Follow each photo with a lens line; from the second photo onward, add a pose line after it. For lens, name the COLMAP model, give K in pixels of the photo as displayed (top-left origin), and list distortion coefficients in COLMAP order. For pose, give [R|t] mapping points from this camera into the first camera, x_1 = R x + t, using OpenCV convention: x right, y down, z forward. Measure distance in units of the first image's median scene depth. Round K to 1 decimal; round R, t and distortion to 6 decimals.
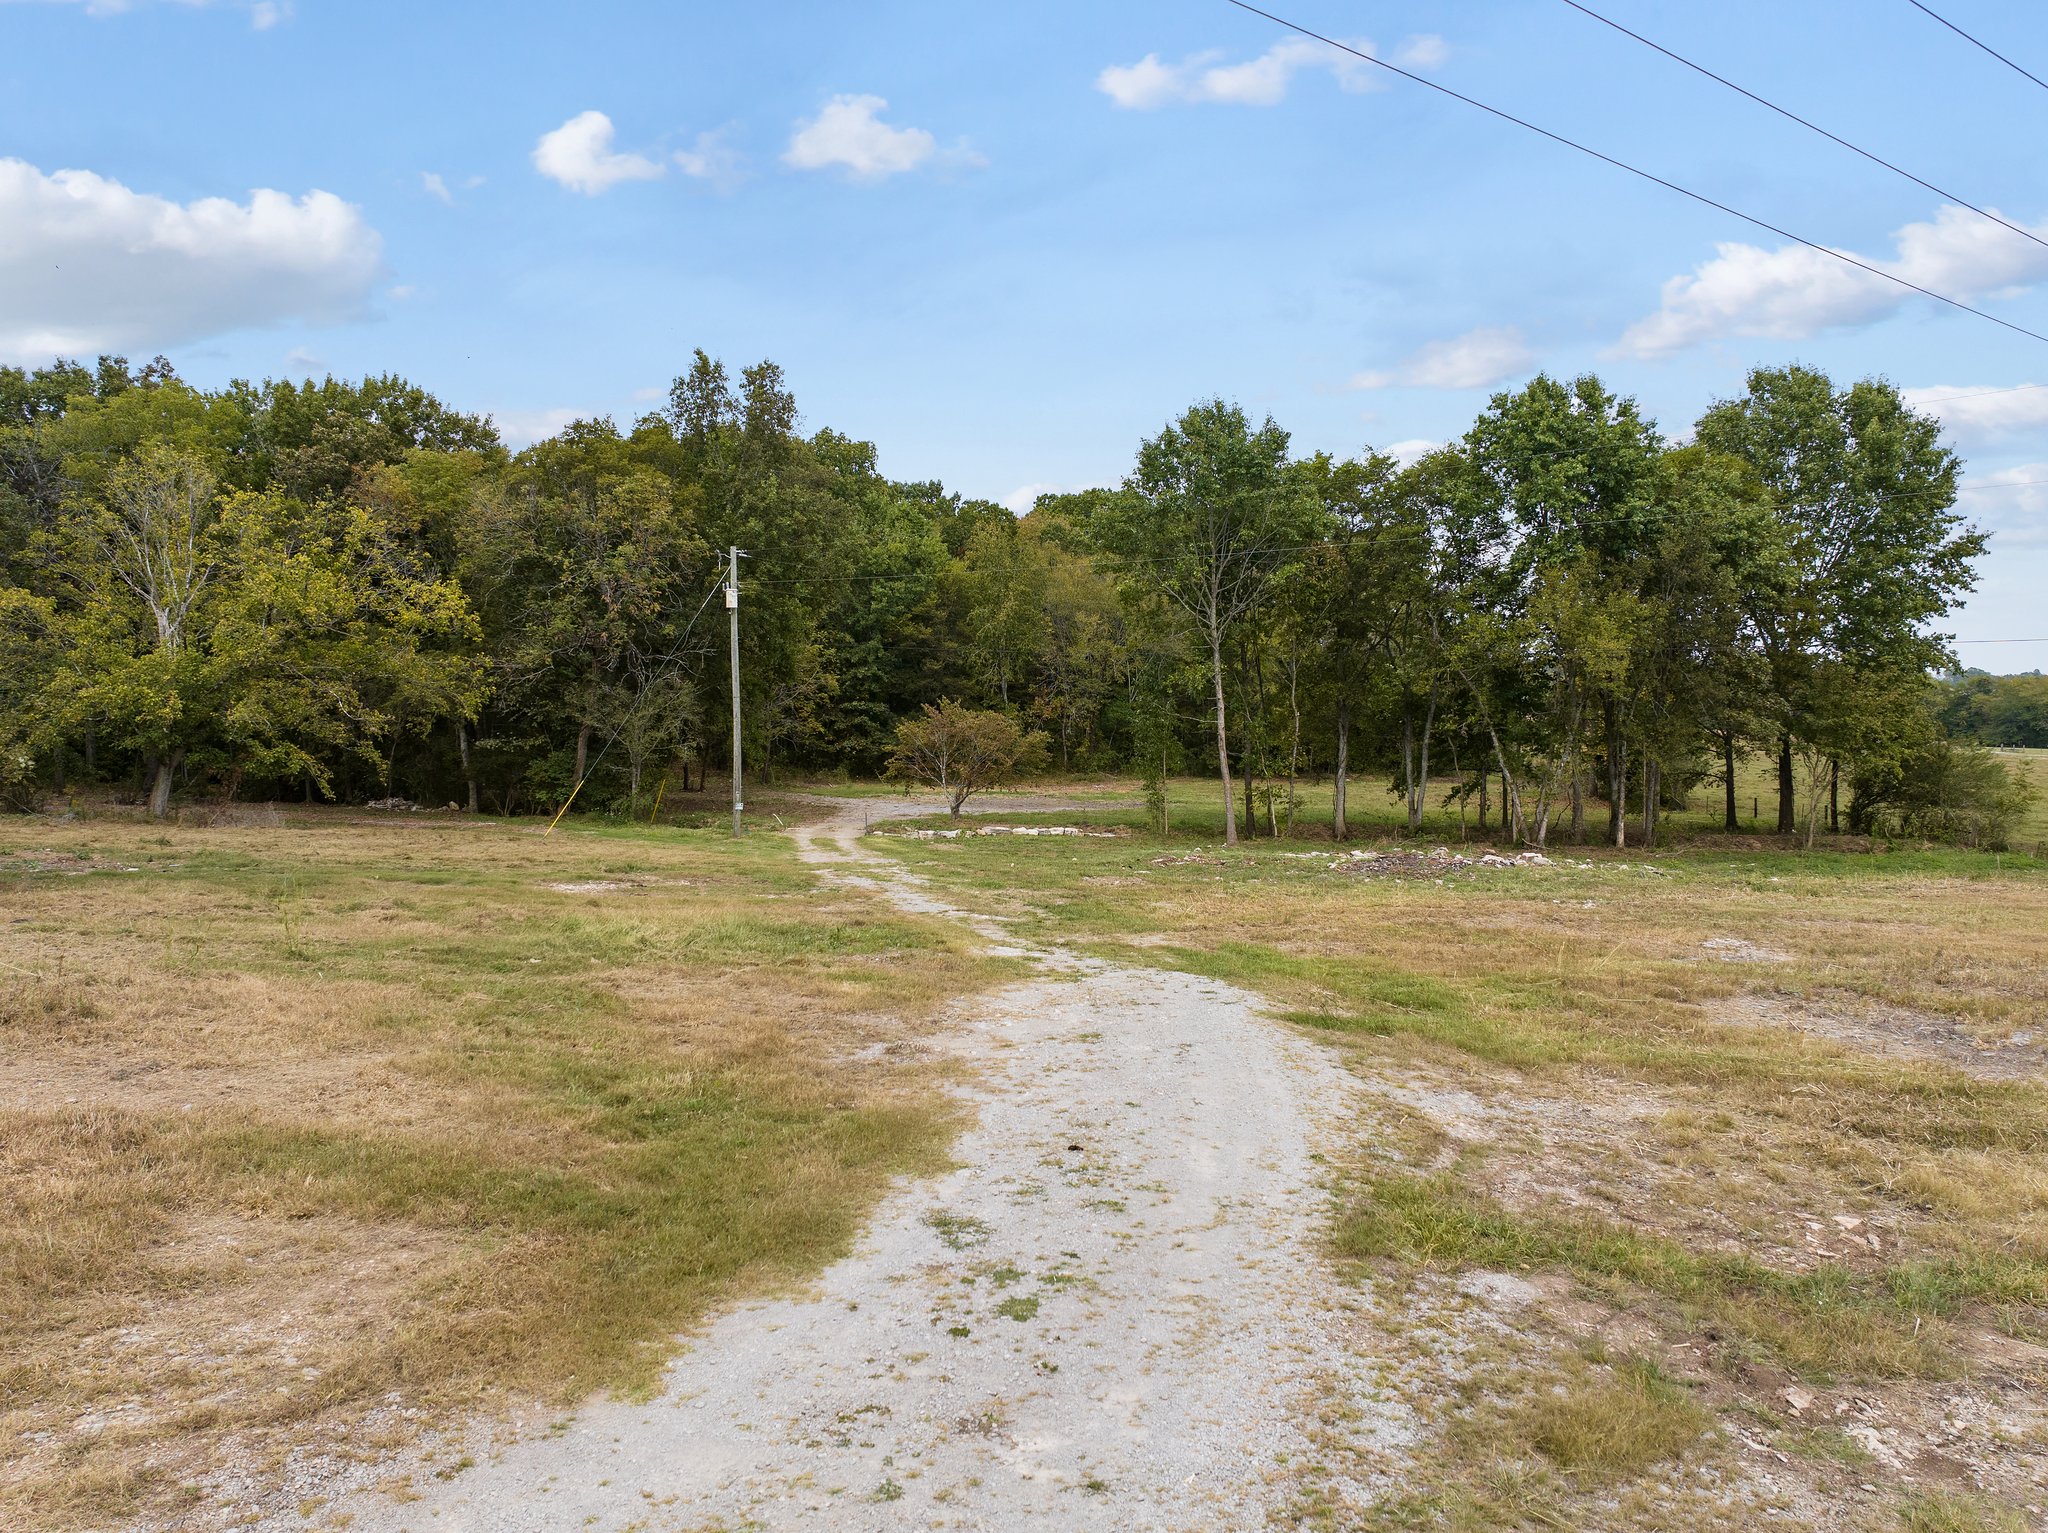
lens RADIAL K [[1450.6, 0, 1033.9], [0, 1450.6, 779.0], [0, 0, 1]] dist [-0.051693, 0.021239]
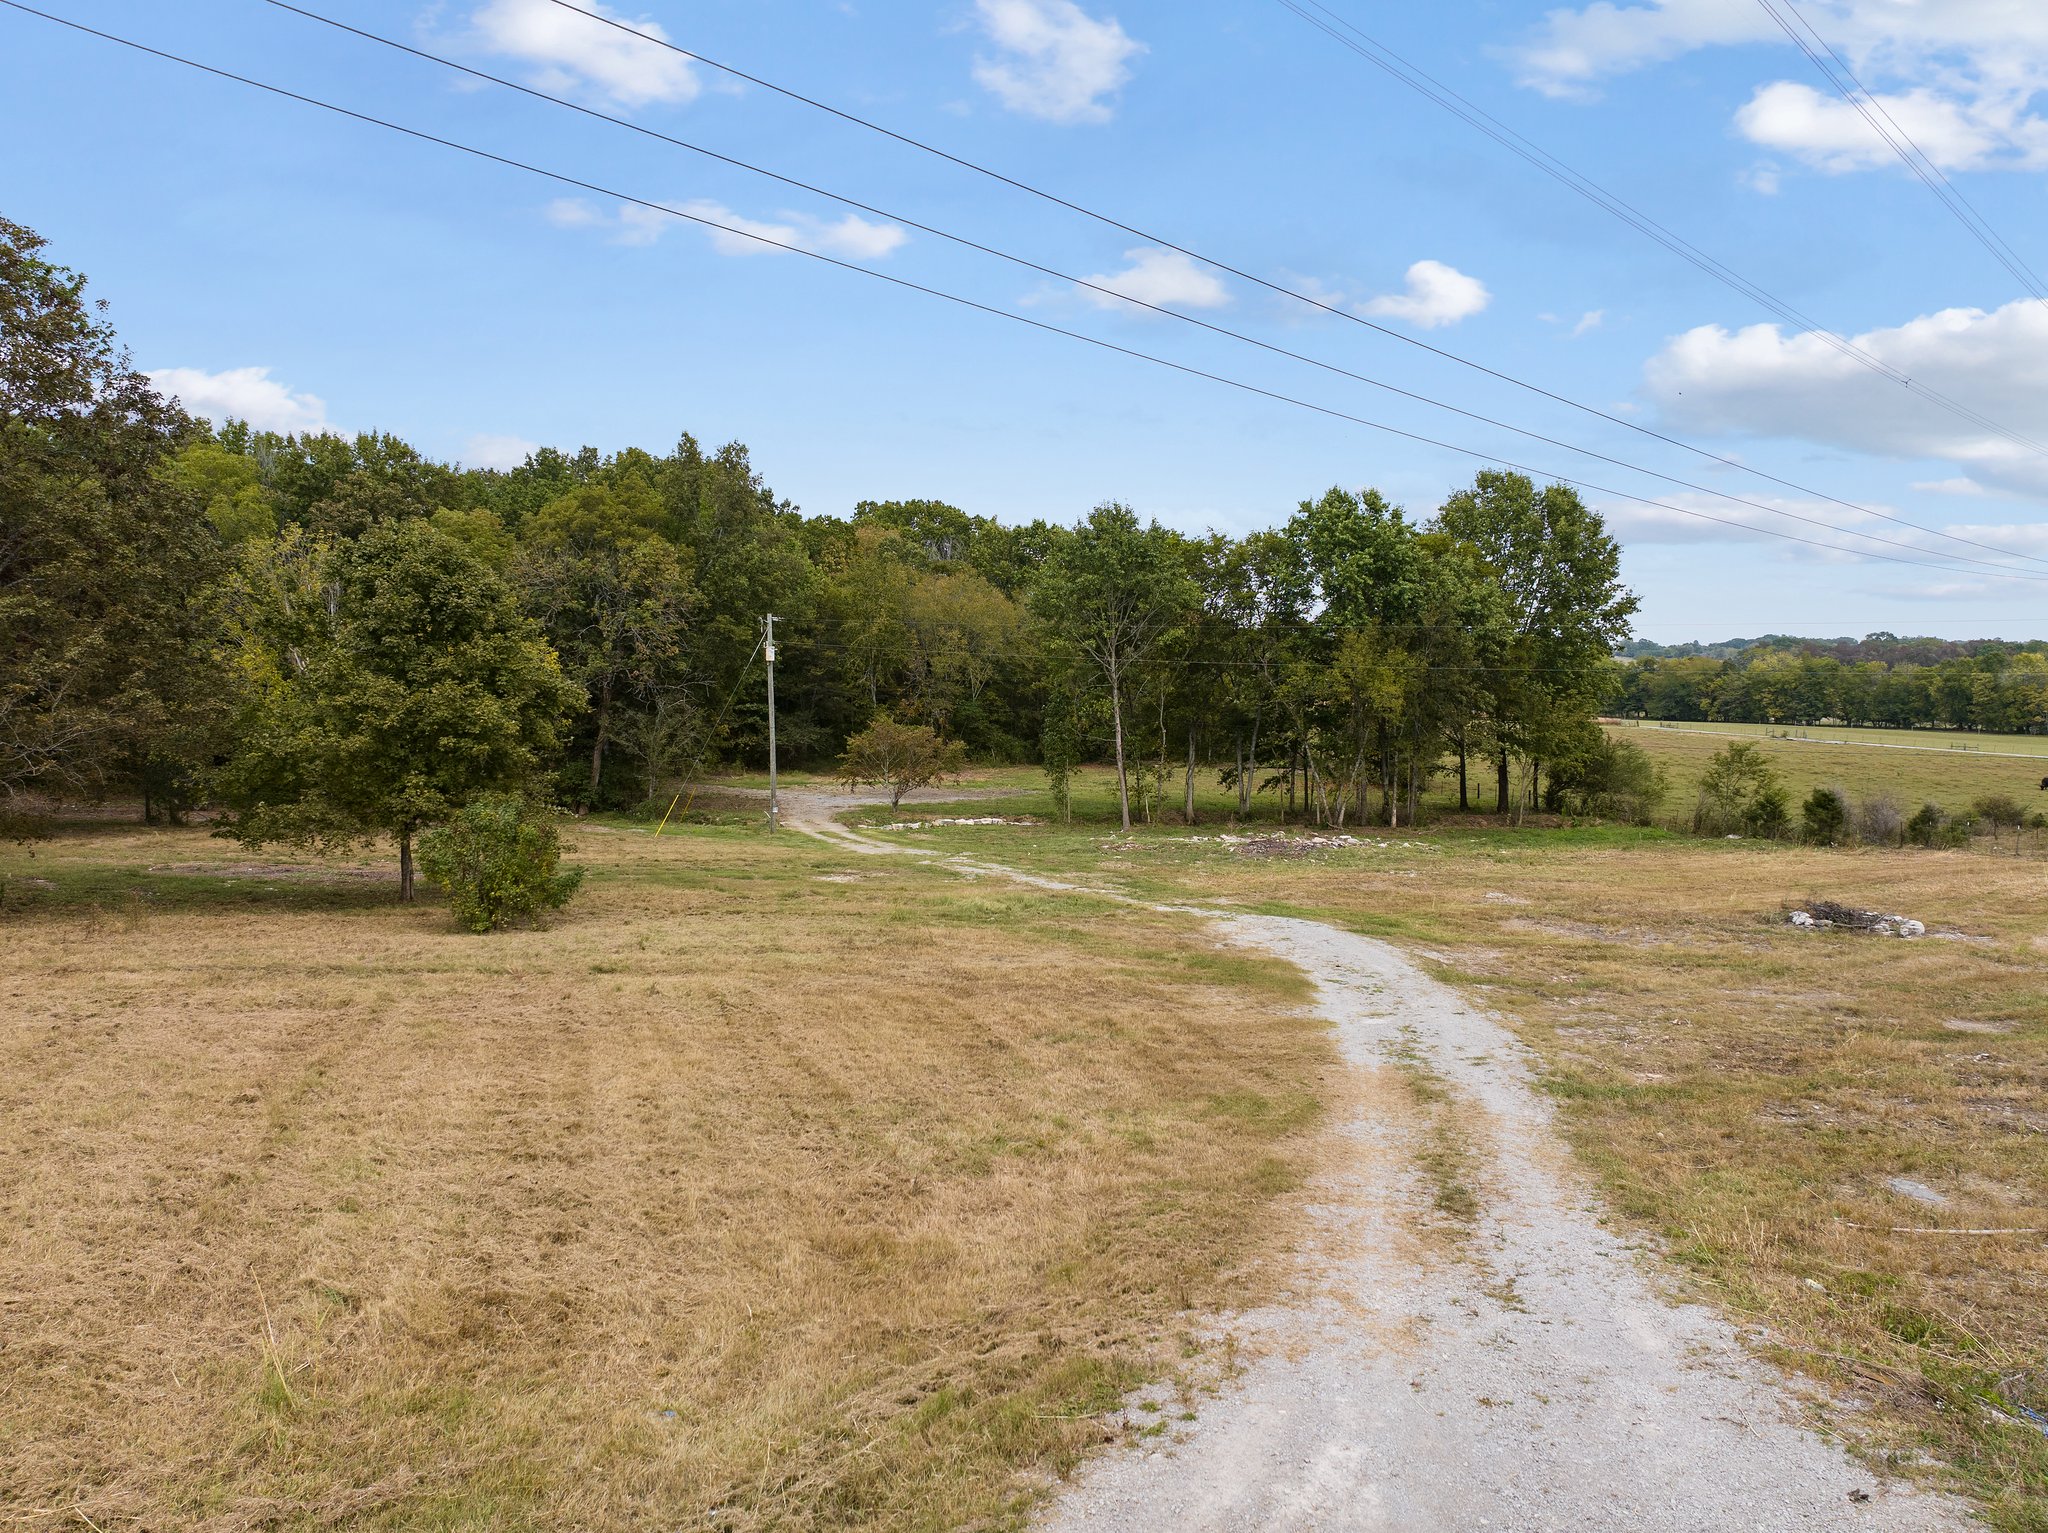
lens RADIAL K [[1450.6, 0, 1044.0], [0, 1450.6, 749.6], [0, 0, 1]] dist [-0.051693, 0.021239]
pose [[0.982367, -0.006260, 0.186856, -0.168233], [0.005372, 0.999972, 0.005257, -0.033578], [-0.186884, -0.004161, 0.982373, -0.280196]]
